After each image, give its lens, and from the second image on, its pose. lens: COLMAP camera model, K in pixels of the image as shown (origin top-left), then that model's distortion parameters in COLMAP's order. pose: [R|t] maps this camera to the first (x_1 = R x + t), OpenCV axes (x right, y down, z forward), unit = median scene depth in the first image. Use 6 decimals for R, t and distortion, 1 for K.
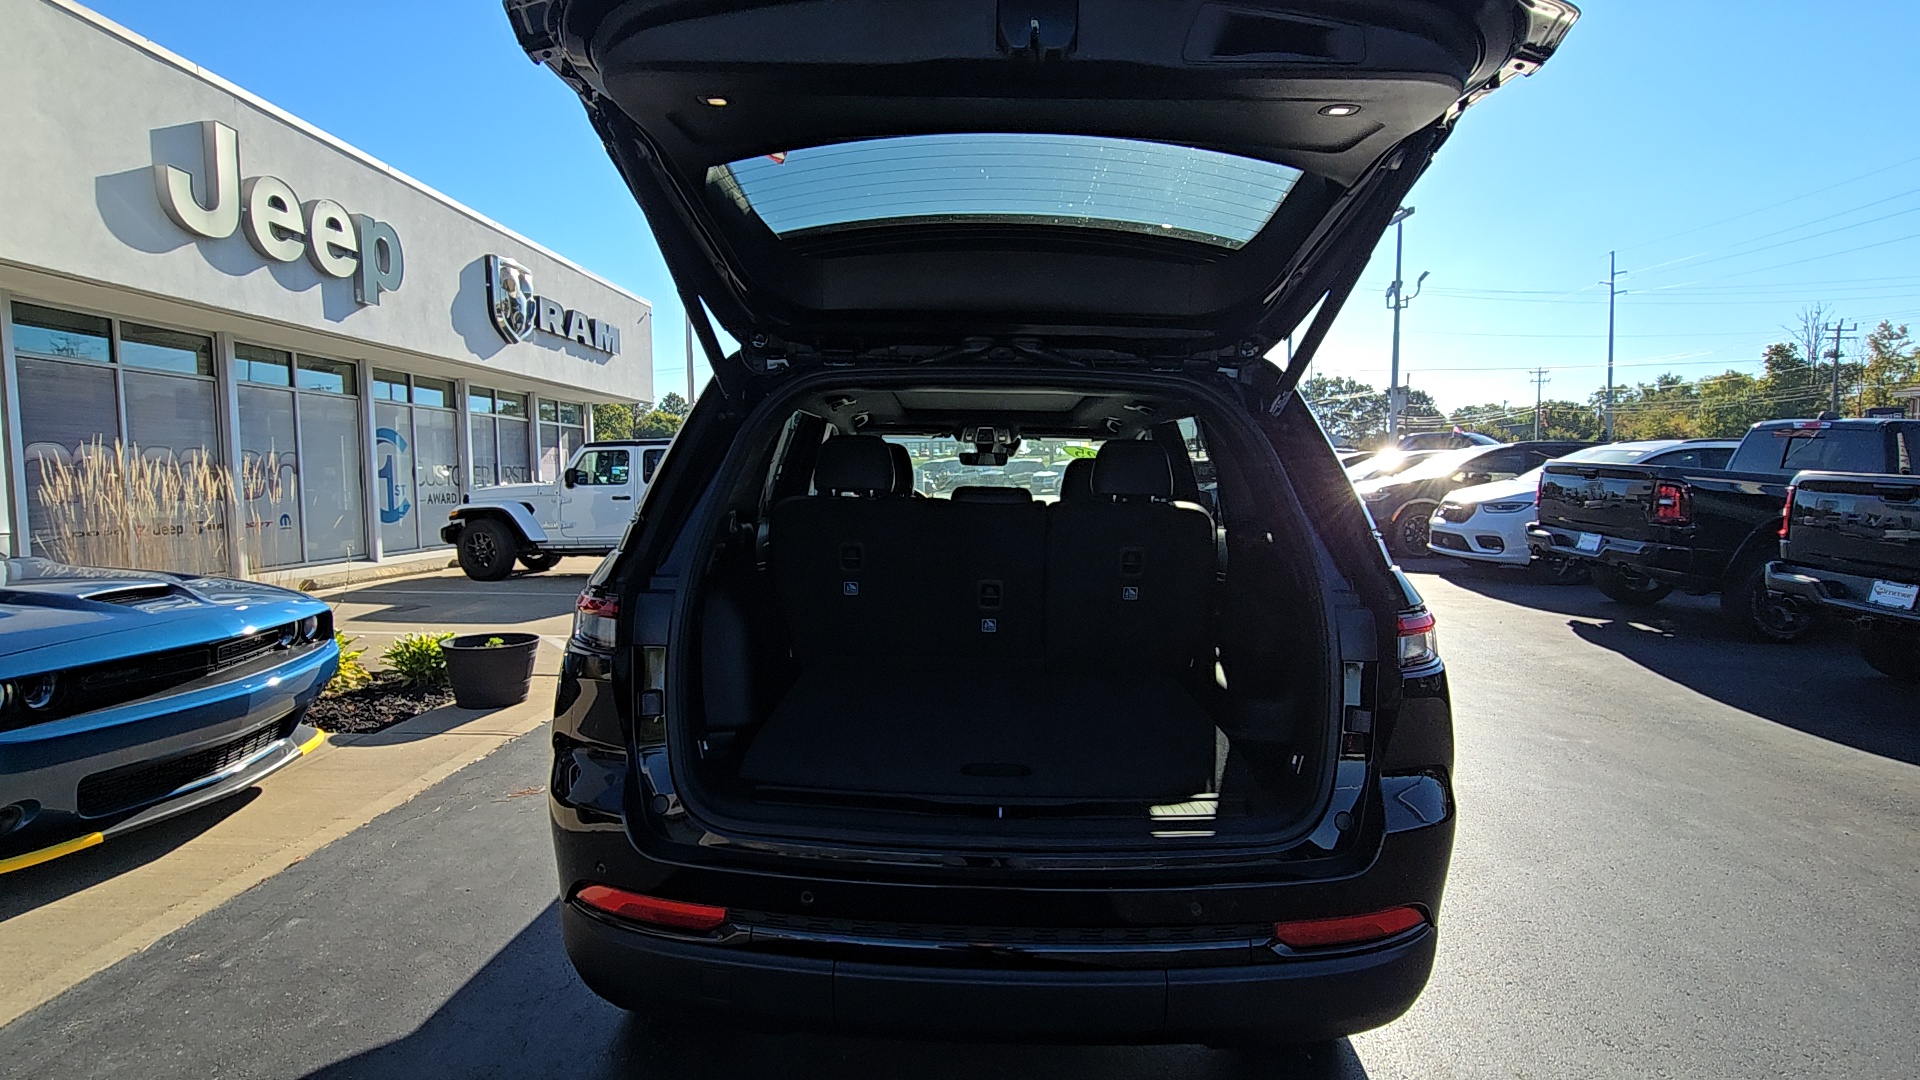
lens RADIAL K [[968.0, 0, 953.4], [0, 968.0, 548.0], [0, 0, 1]] dist [0.000691, -0.000571]
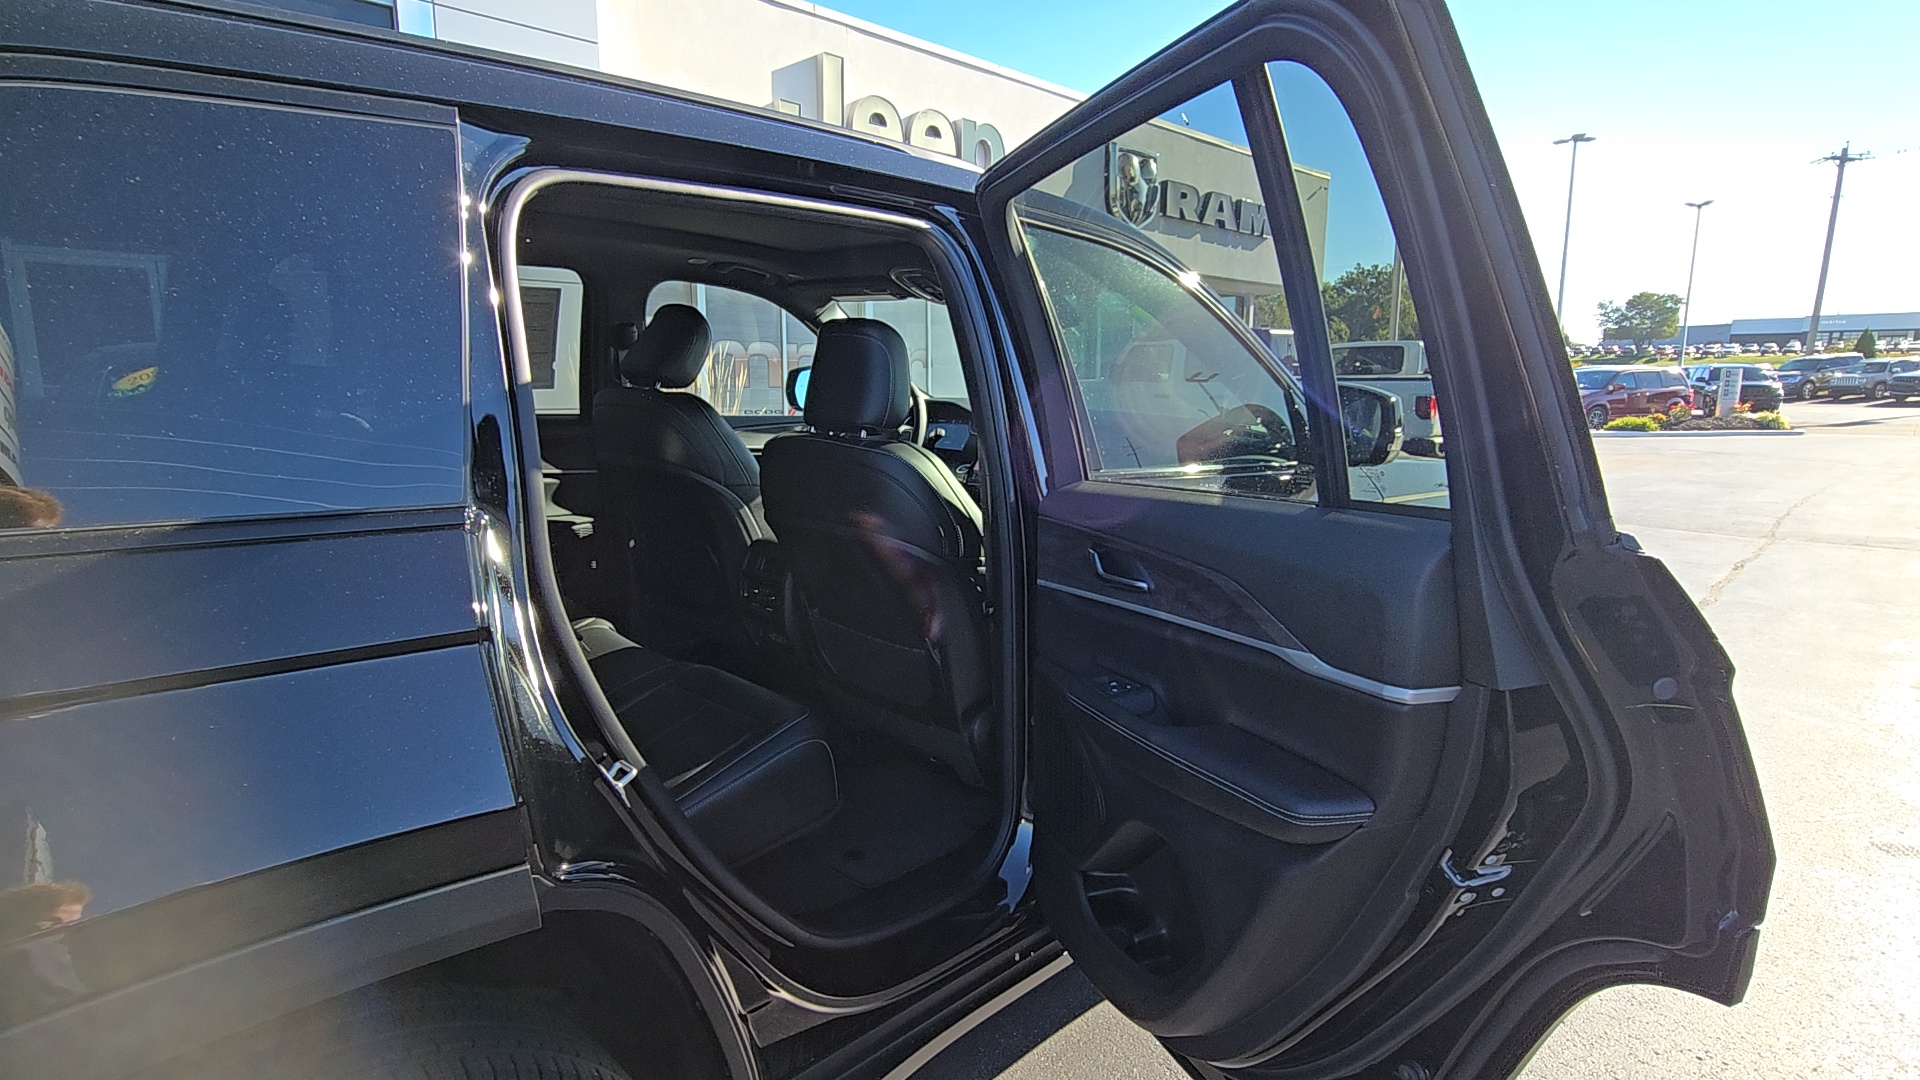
lens RADIAL K [[968.0, 0, 950.6], [0, 968.0, 544.2], [0, 0, 1]] dist [0.000691, -0.000571]
pose [[0.717484, 0.129555, -0.684421, 0.125333], [-0.061455, 0.990494, 0.123068, -0.009616], [0.693859, -0.046238, 0.718625, 0.156953]]
